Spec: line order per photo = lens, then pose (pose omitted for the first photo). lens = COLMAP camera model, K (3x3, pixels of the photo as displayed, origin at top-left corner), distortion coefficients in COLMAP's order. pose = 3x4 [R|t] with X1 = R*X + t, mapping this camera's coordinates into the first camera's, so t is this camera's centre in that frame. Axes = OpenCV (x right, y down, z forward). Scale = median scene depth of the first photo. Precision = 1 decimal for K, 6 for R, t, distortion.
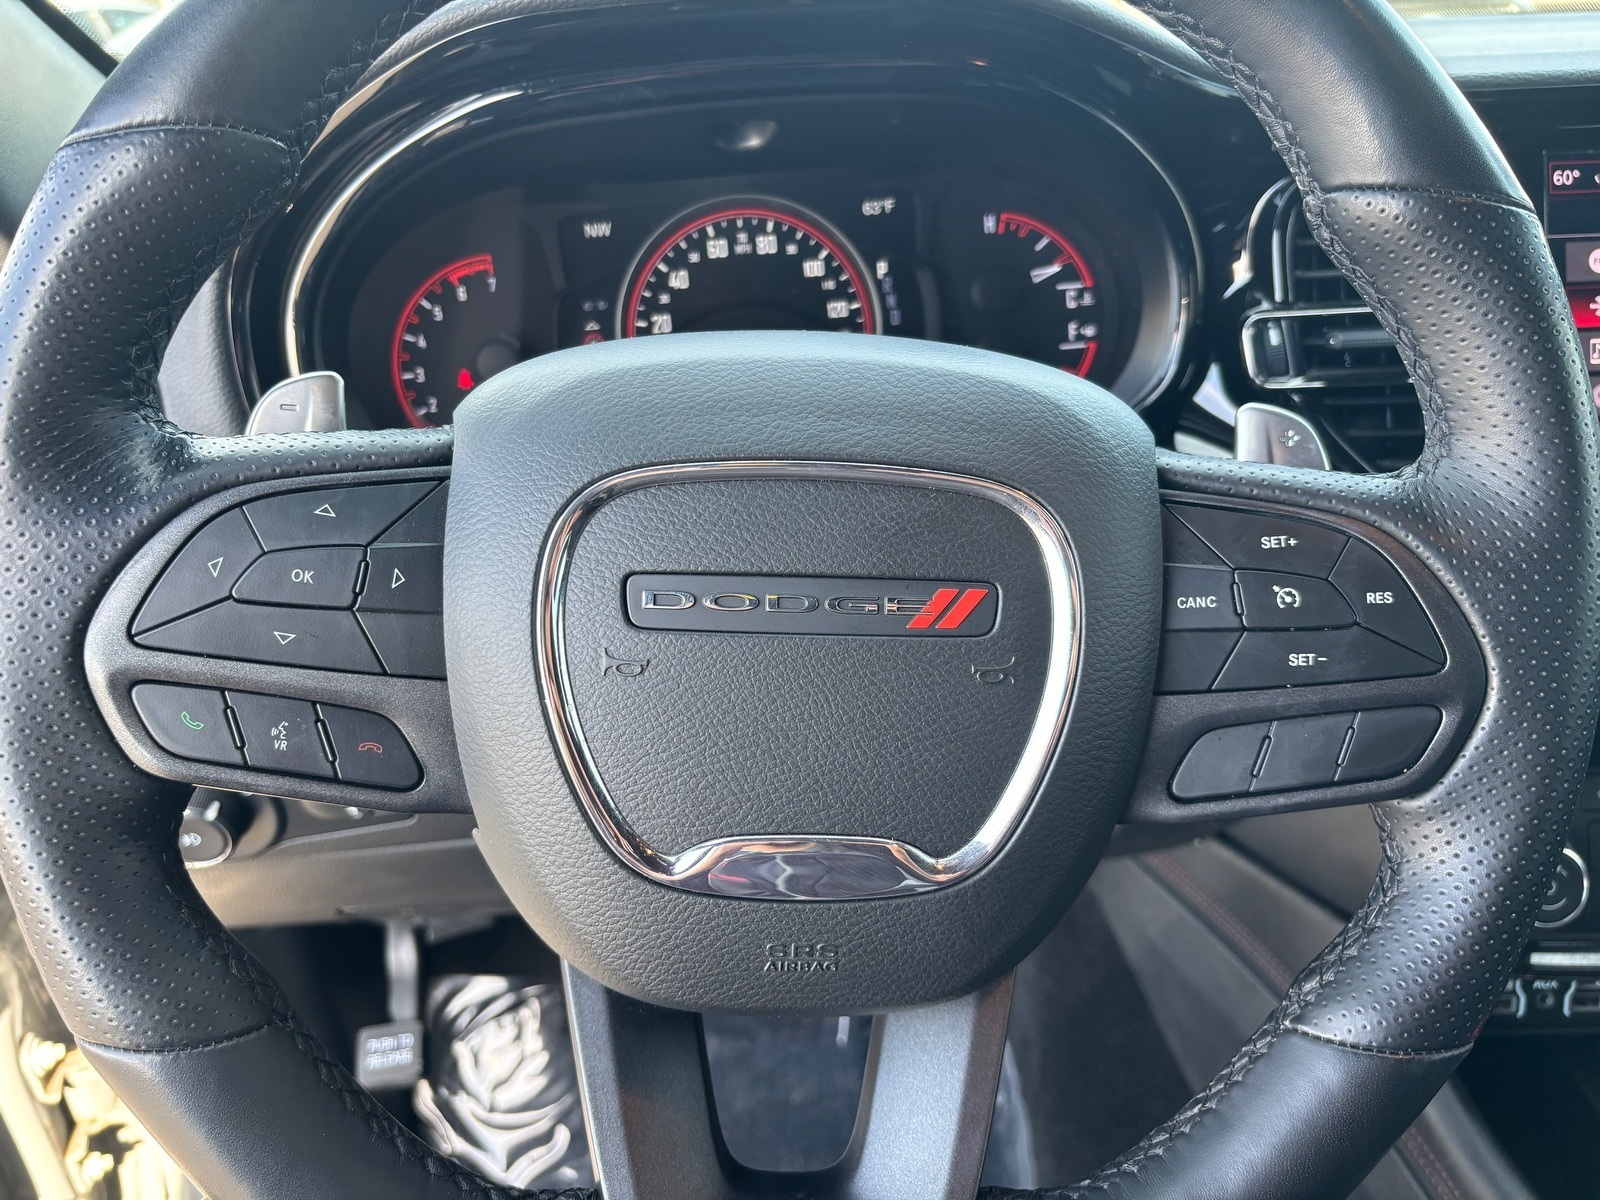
lens RADIAL K [[1194.8, 0, 803.2], [0, 1194.8, 591.8], [0, 0, 1]] dist [0.025812, -0.003467]
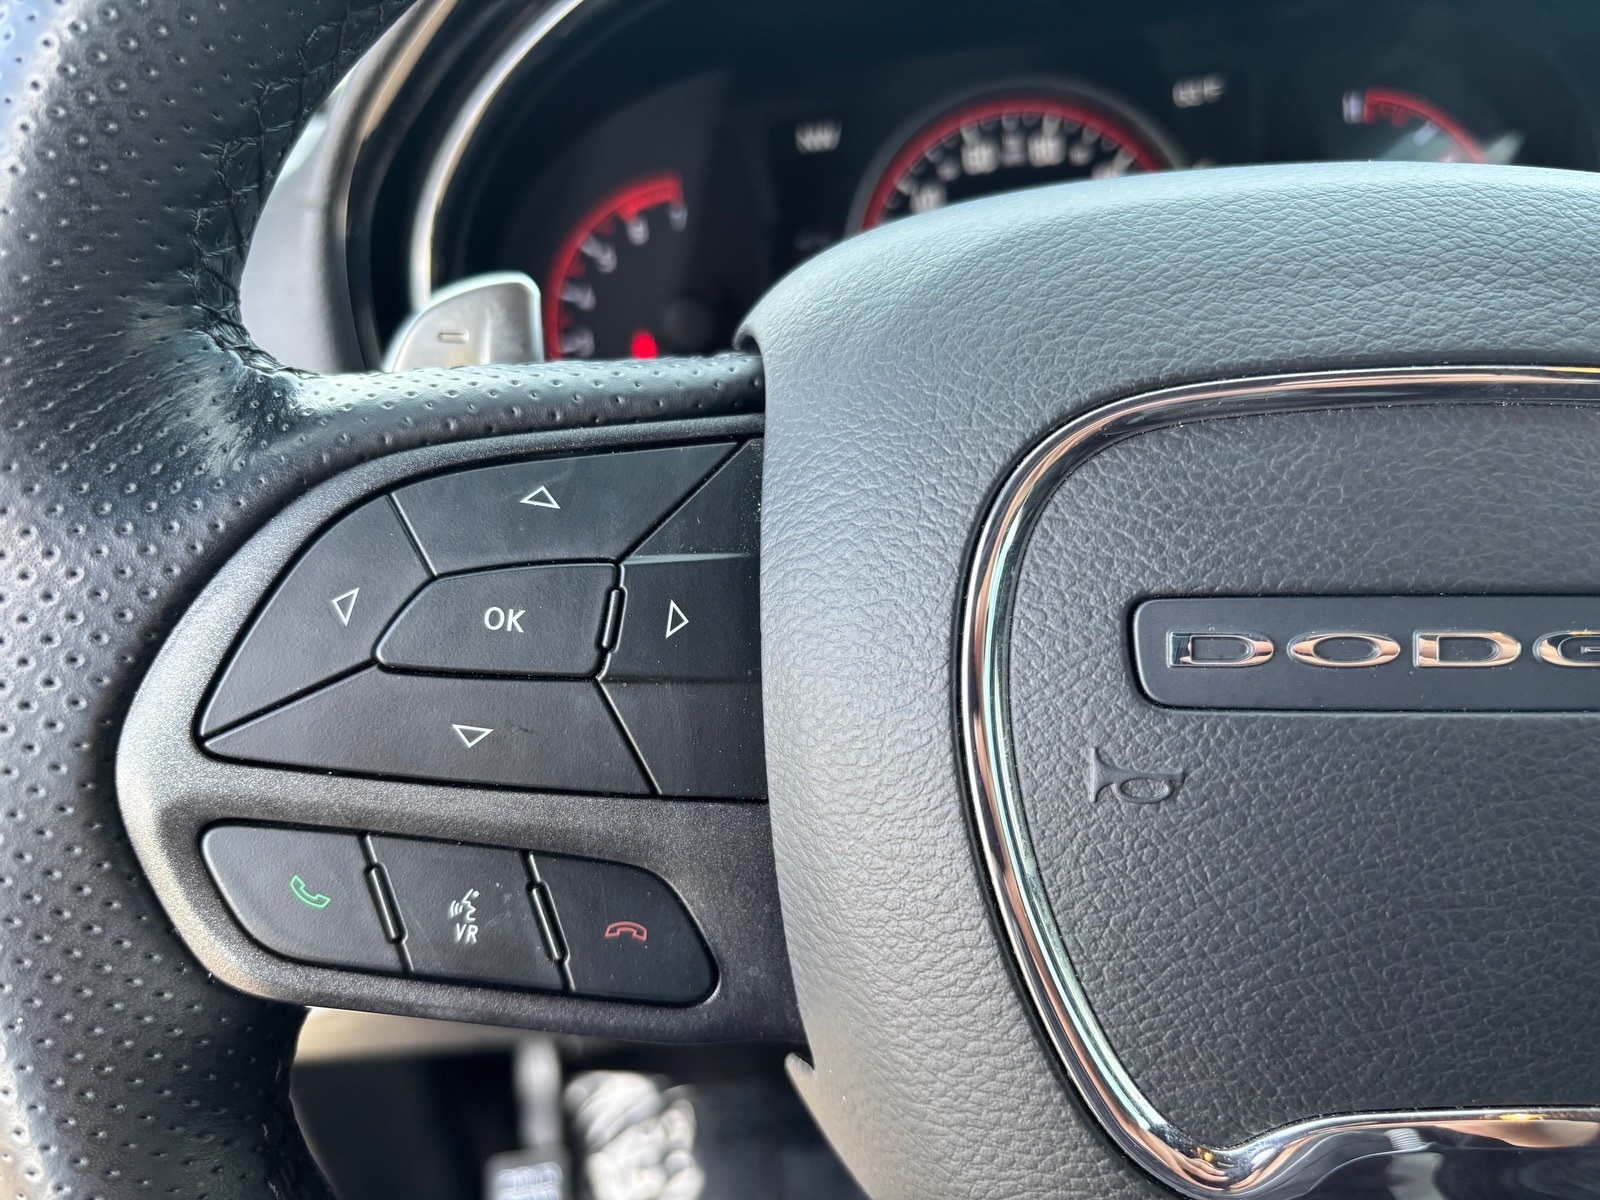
lens RADIAL K [[1212.9, 0, 800.0], [0, 1212.9, 600.0], [0, 0, 1]] dist [0.041070, -0.061416]
pose [[0.997447, -0.025421, -0.066727, -0.248784], [0.023963, 0.999458, -0.022557, -0.006436], [0.067265, 0.020900, 0.997516, 0.465888]]
